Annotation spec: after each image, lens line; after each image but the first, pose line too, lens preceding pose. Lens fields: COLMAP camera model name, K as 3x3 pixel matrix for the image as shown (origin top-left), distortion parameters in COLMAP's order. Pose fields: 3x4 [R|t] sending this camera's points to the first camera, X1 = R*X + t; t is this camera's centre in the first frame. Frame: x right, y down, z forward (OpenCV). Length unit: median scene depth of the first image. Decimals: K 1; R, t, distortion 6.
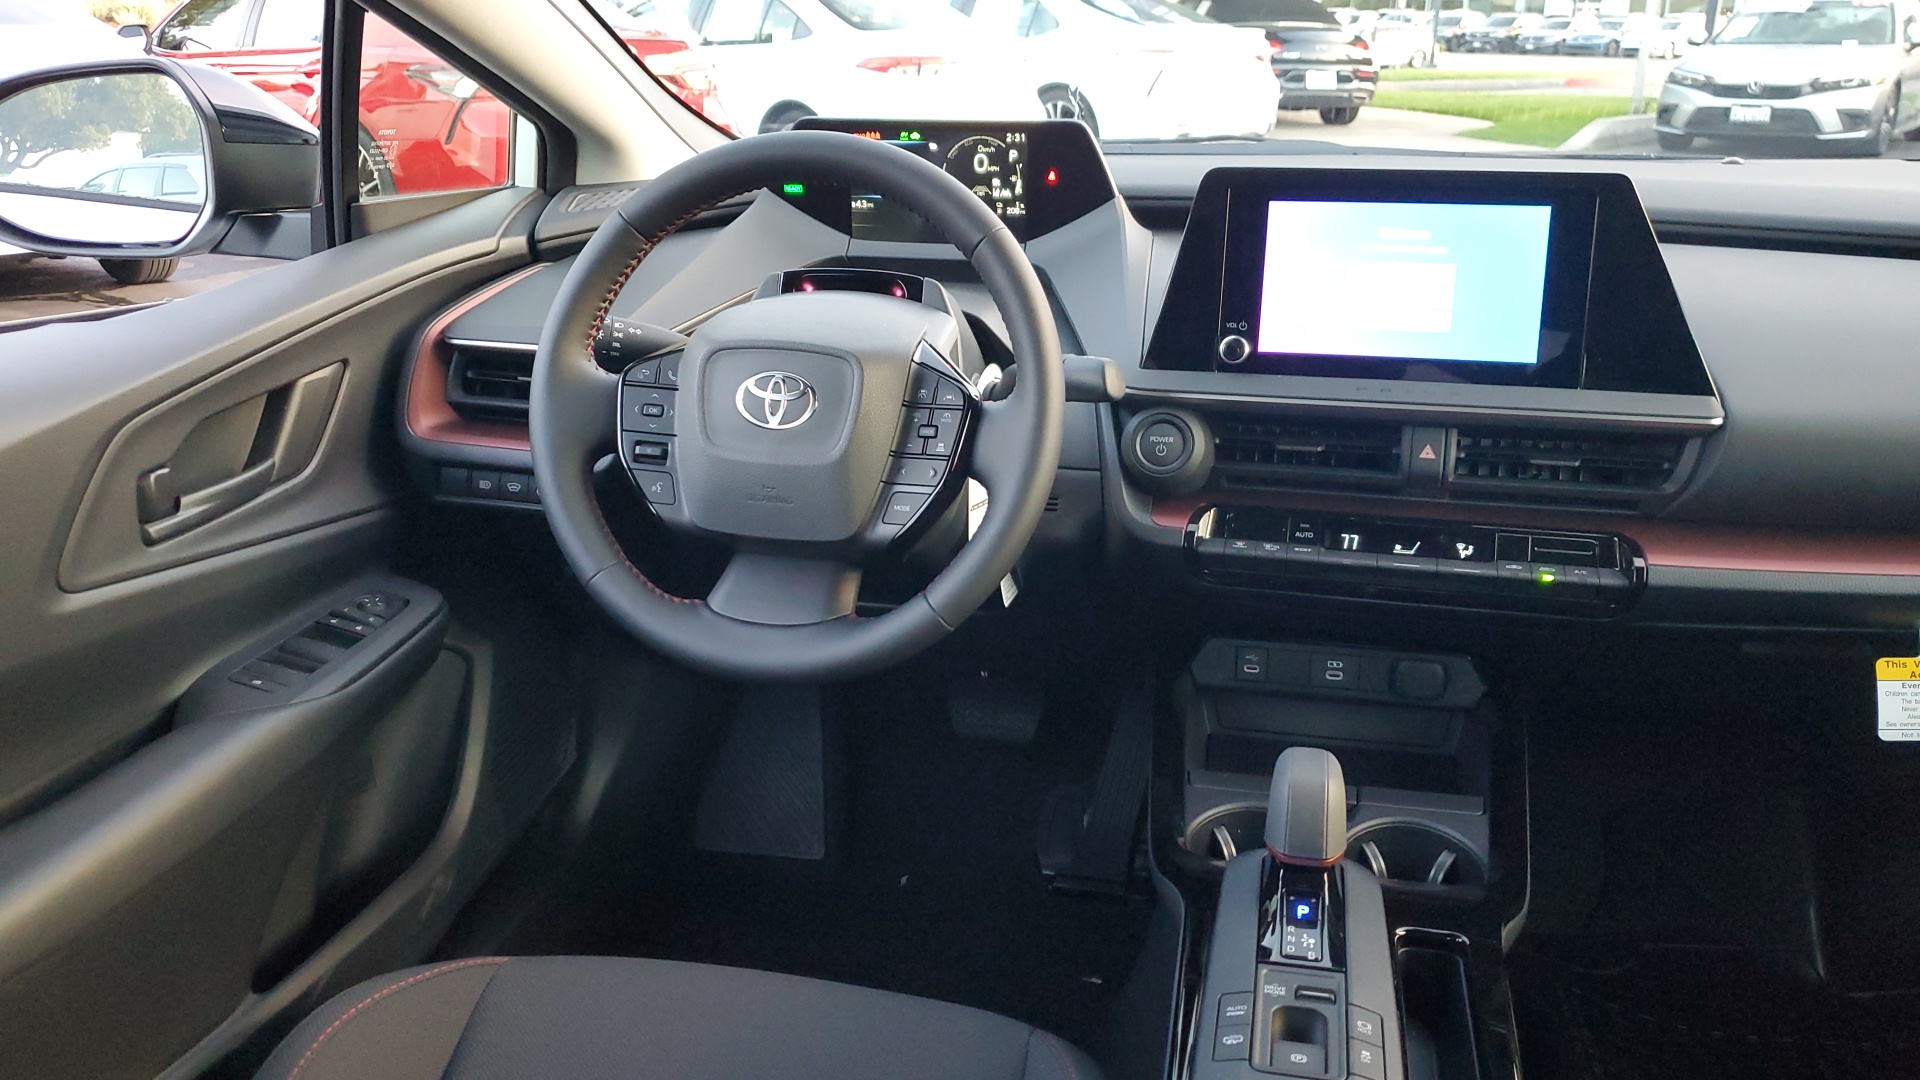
lens RADIAL K [[1500.6, 0, 961.1], [0, 1500.6, 522.8], [0, 0, 1]] dist [0.047836, -0.050177]
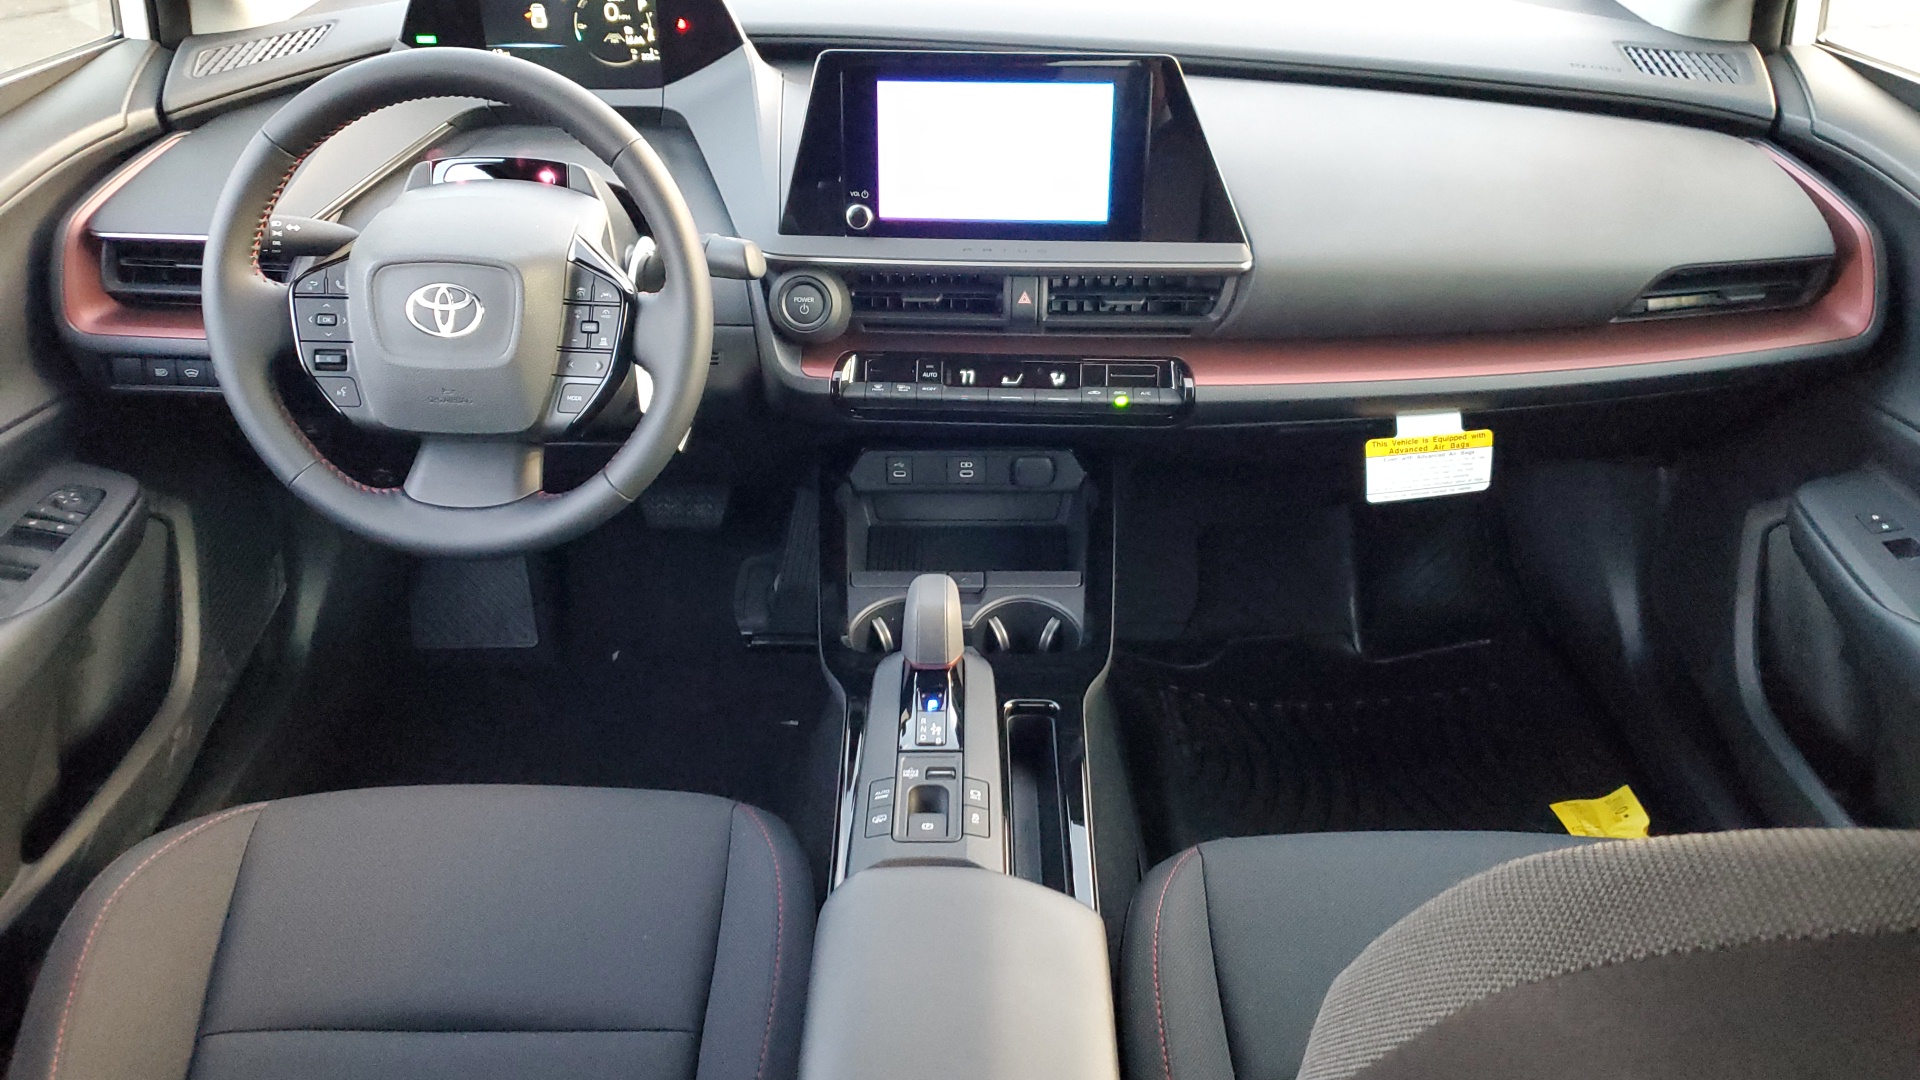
lens RADIAL K [[1500.6, 0, 965.1], [0, 1500.6, 529.1], [0, 0, 1]] dist [0.047836, -0.050177]
pose [[0.976712, -0.104727, 0.187259, 0.022869], [0.060674, 0.971974, 0.227122, -0.138374], [-0.205797, -0.210471, 0.955693, -0.154895]]
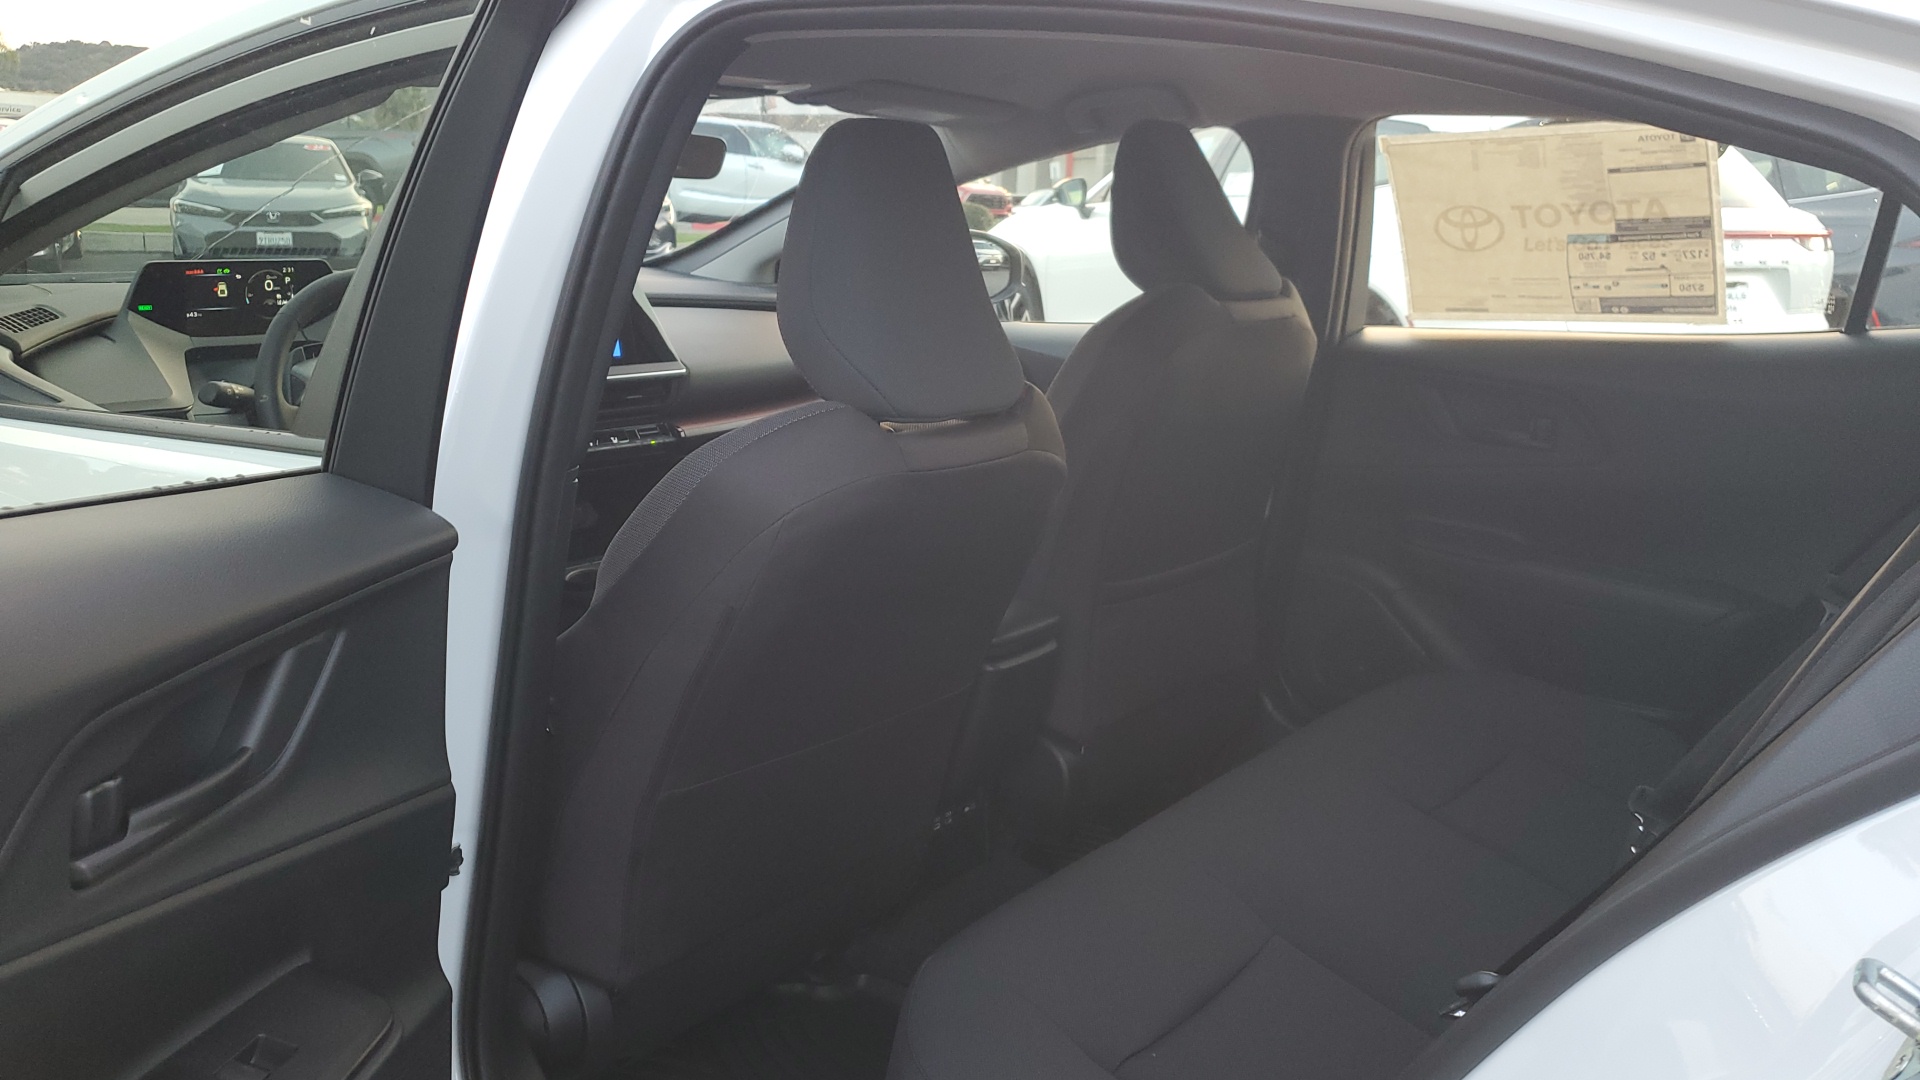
lens RADIAL K [[1500.6, 0, 958.5], [0, 1500.6, 518.9], [0, 0, 1]] dist [0.047836, -0.050177]
pose [[0.429953, -0.179767, 0.884774, -1.441665], [0.246531, 0.966111, 0.076492, 0.084716], [-0.868541, 0.185236, 0.459701, -0.462950]]
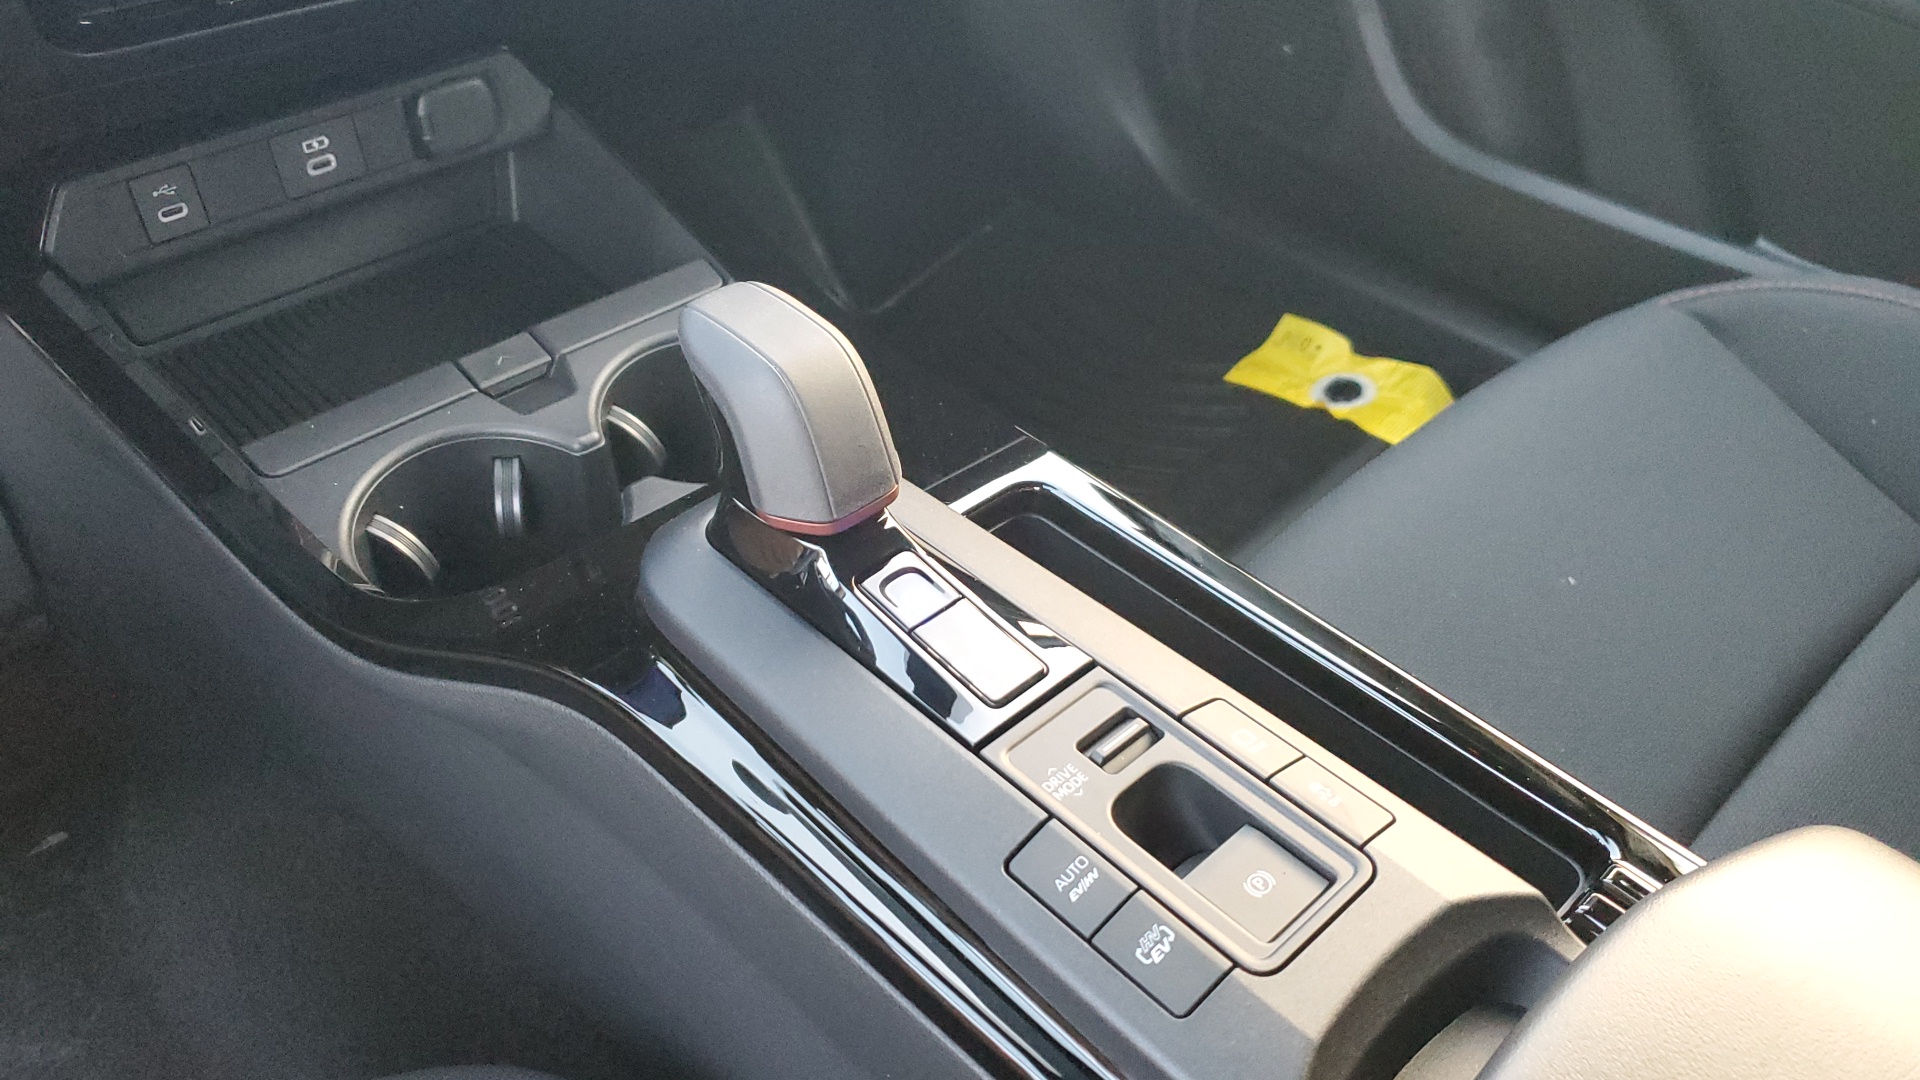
lens RADIAL K [[1500.6, 0, 934.6], [0, 1500.6, 540.7], [0, 0, 1]] dist [0.047836, -0.050177]
pose [[0.555480, -0.522229, 0.647085, -0.056746], [0.233278, 0.844805, 0.481544, 0.006065], [-0.798137, -0.116537, 0.591097, 0.540659]]
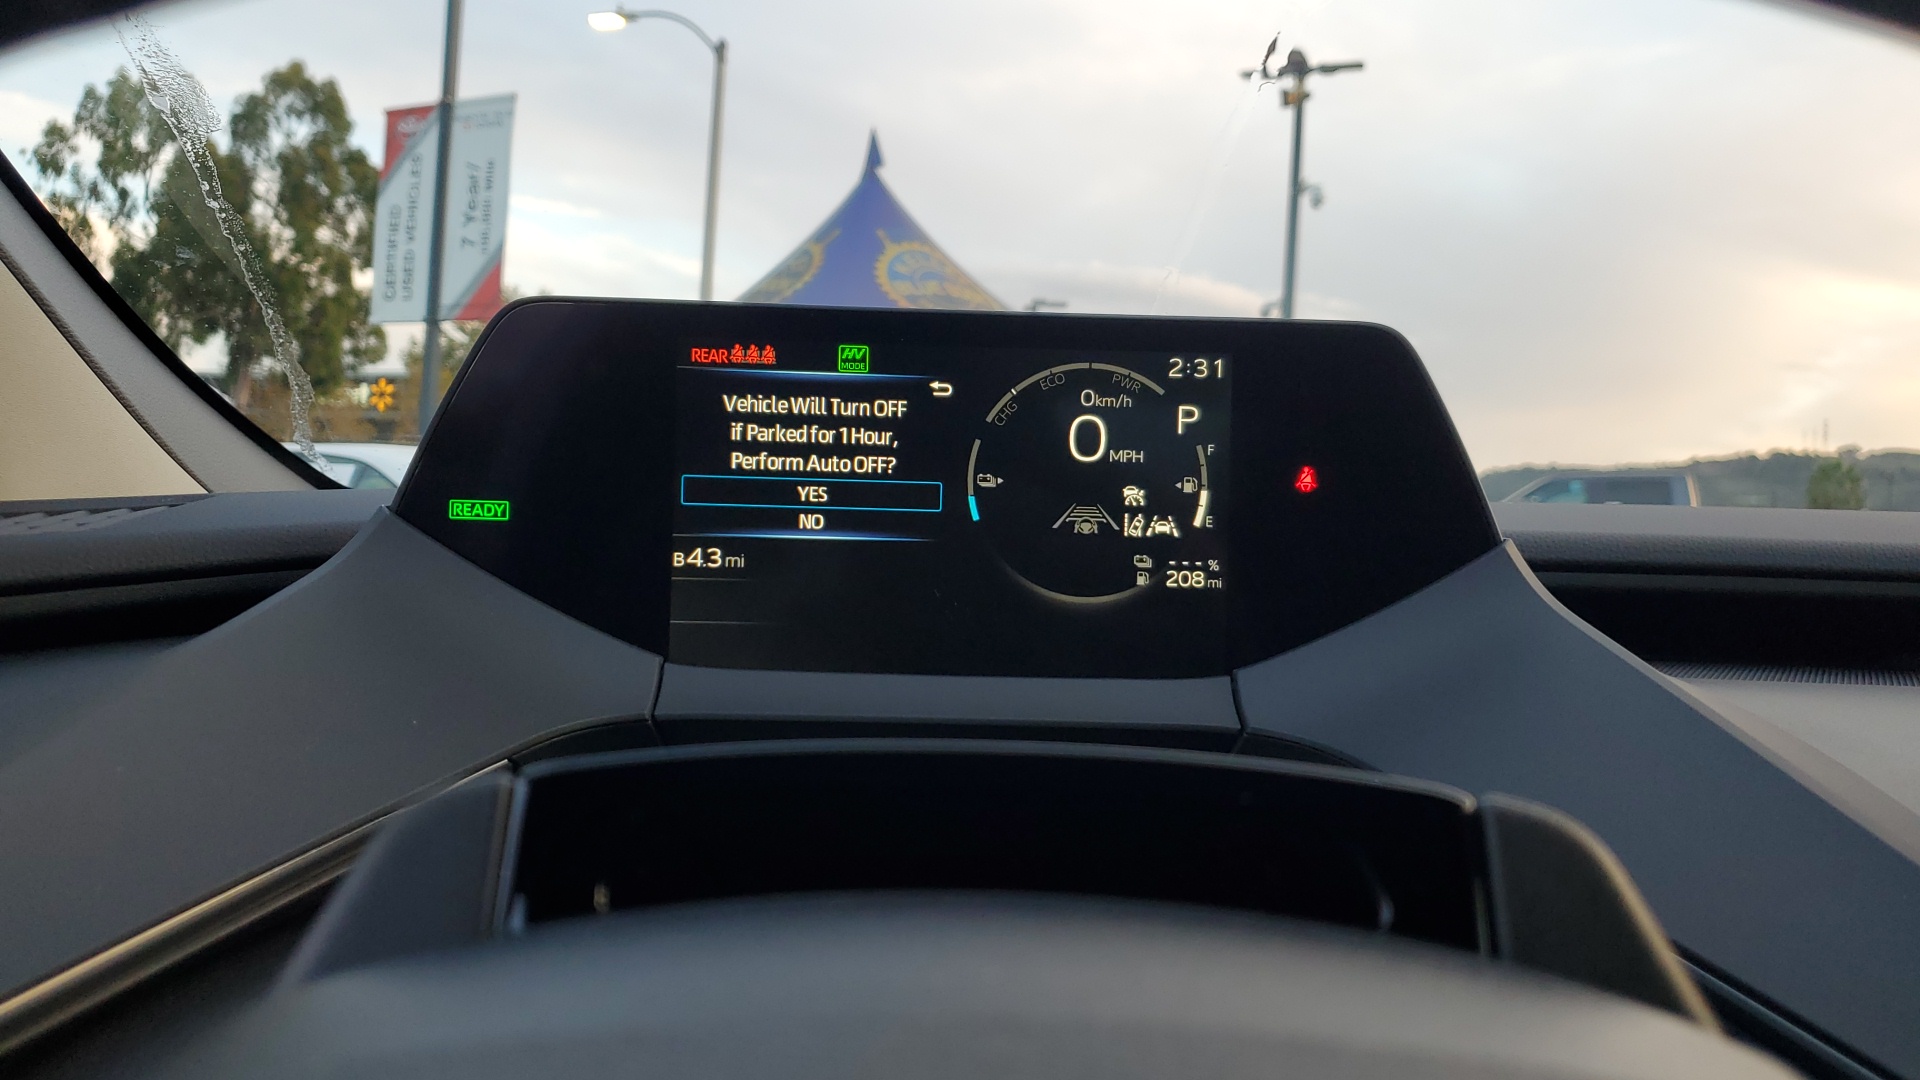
lens RADIAL K [[1500.6, 0, 962.7], [0, 1500.6, 536.3], [0, 0, 1]] dist [0.047836, -0.050177]
pose [[0.965177, 0.028739, 0.260014, -0.121029], [0.053513, 0.951239, -0.303777, -0.145744], [-0.256066, 0.307113, 0.916576, 0.865971]]
